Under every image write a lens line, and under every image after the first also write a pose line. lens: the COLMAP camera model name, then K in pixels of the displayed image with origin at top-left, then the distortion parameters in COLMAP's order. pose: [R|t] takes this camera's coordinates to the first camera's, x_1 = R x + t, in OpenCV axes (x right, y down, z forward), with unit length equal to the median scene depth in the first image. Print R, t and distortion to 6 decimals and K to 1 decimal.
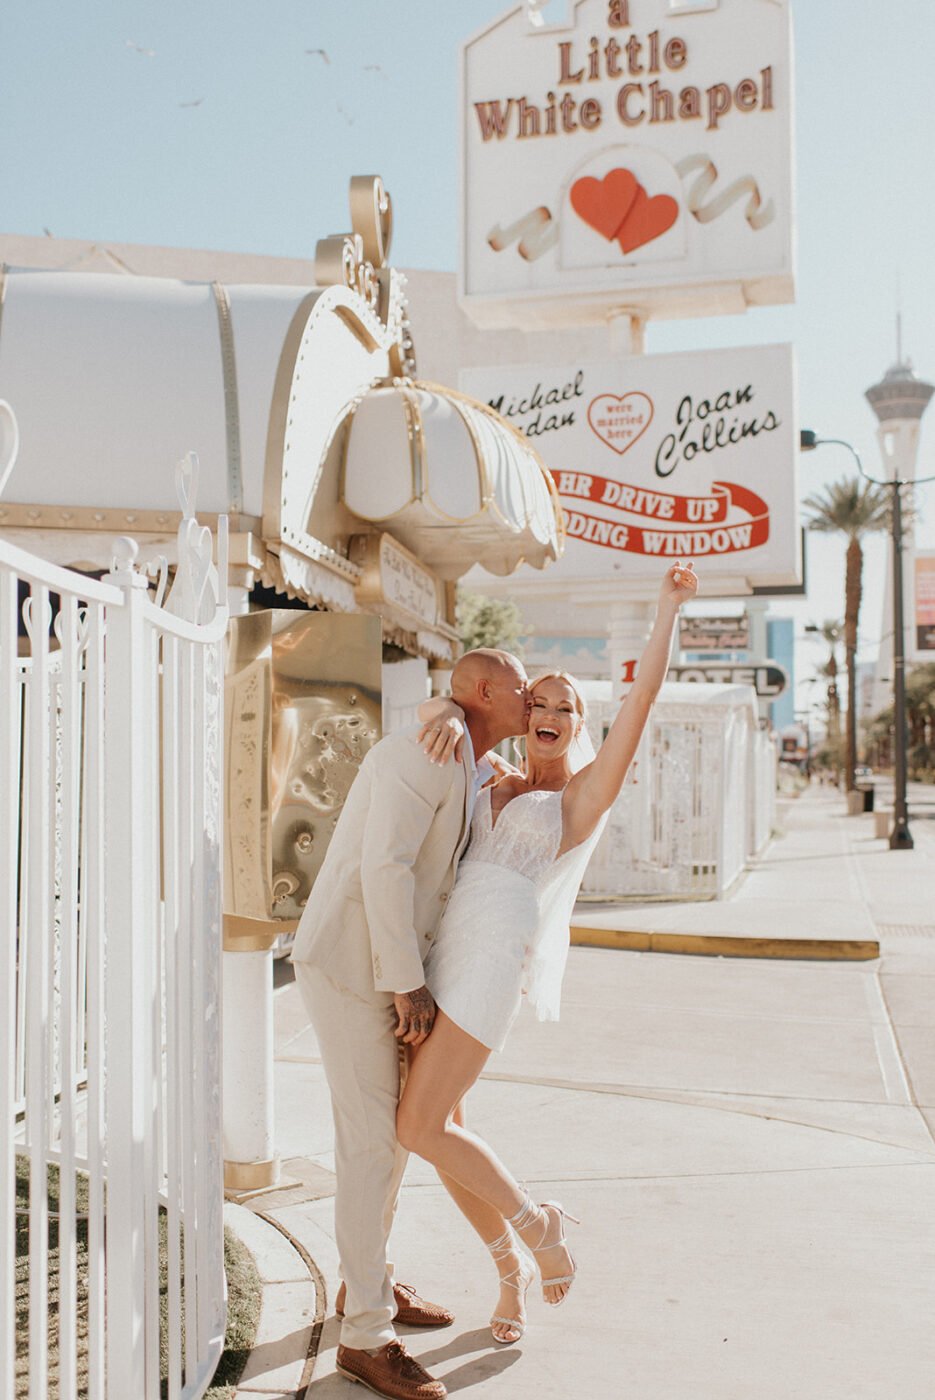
lens RADIAL K [[1395.3, 0, 471.7], [0, 1395.3, 707.7], [0, 0, 1]] dist [-0.006369, -0.000907]
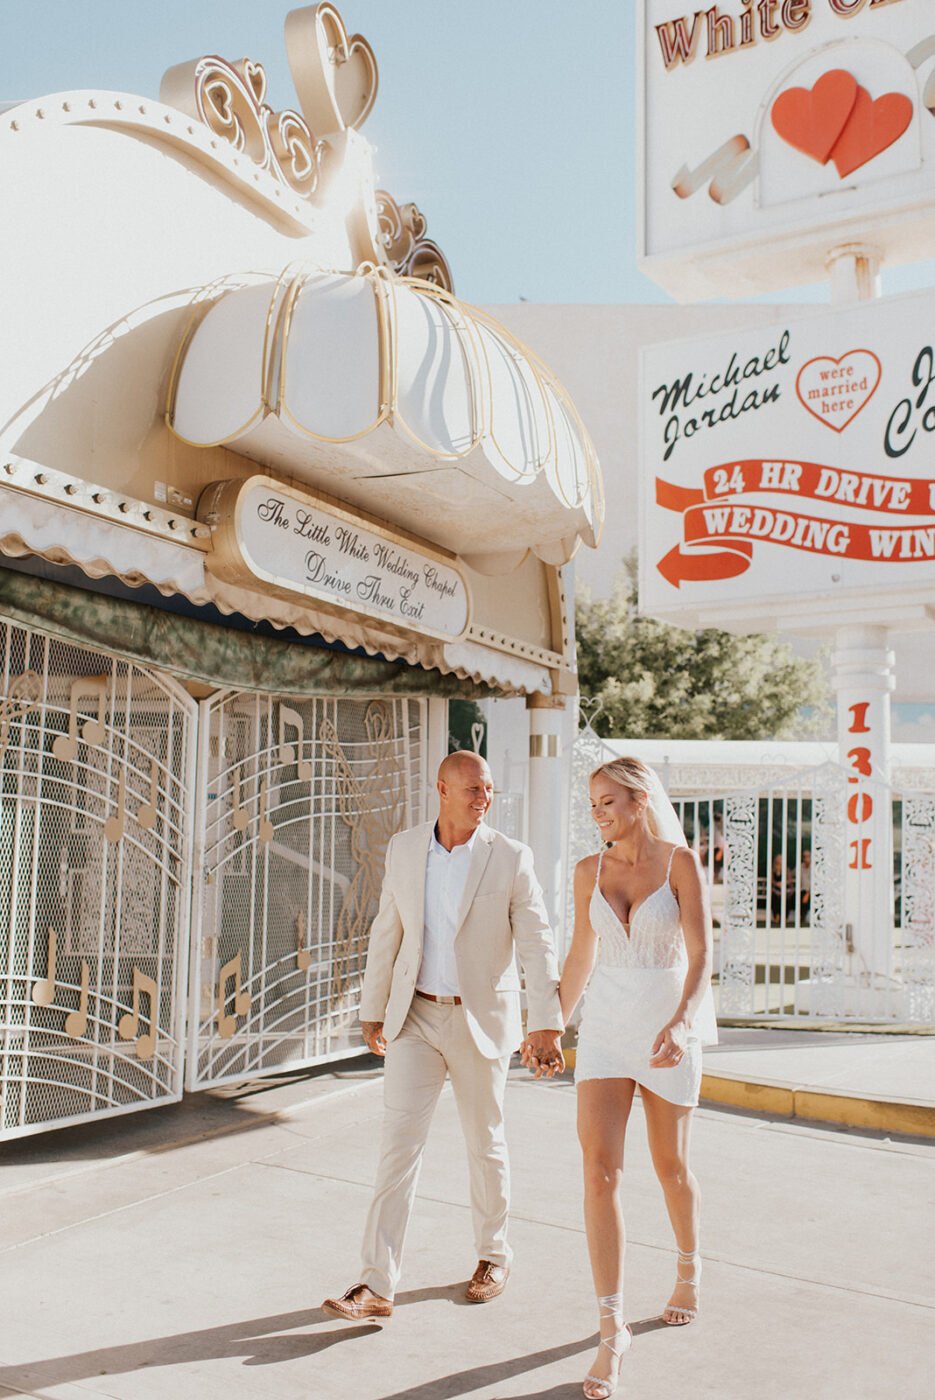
lens RADIAL K [[1371.9, 0, 468.8], [0, 1371.9, 700.4], [0, 0, 1]] dist [-0.006835, 0.000860]
pose [[0.955902, -0.017517, -0.293161, 0.130384], [-0.002670, 0.997660, -0.068317, 0.015743], [0.293672, 0.066087, 0.953619, 0.238288]]
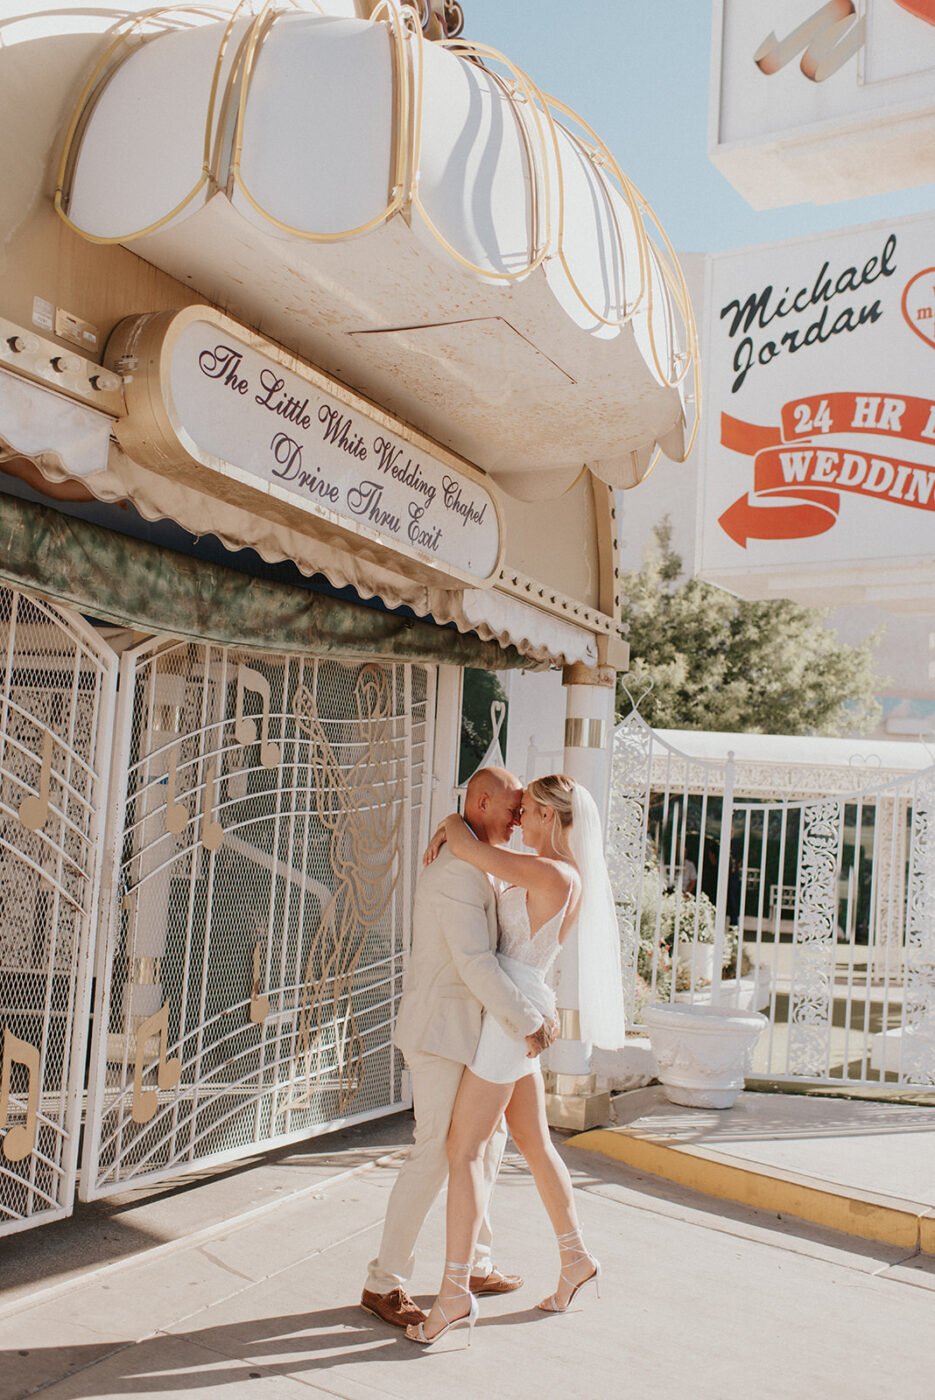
lens RADIAL K [[1405.5, 0, 467.6], [0, 1405.5, 705.7], [0, 0, 1]] dist [-0.007640, 0.007549]
pose [[0.955484, 0.025089, -0.293975, 0.087342], [-0.042041, 0.997788, -0.051489, 0.011468], [0.292033, 0.061556, 0.954425, 0.354600]]
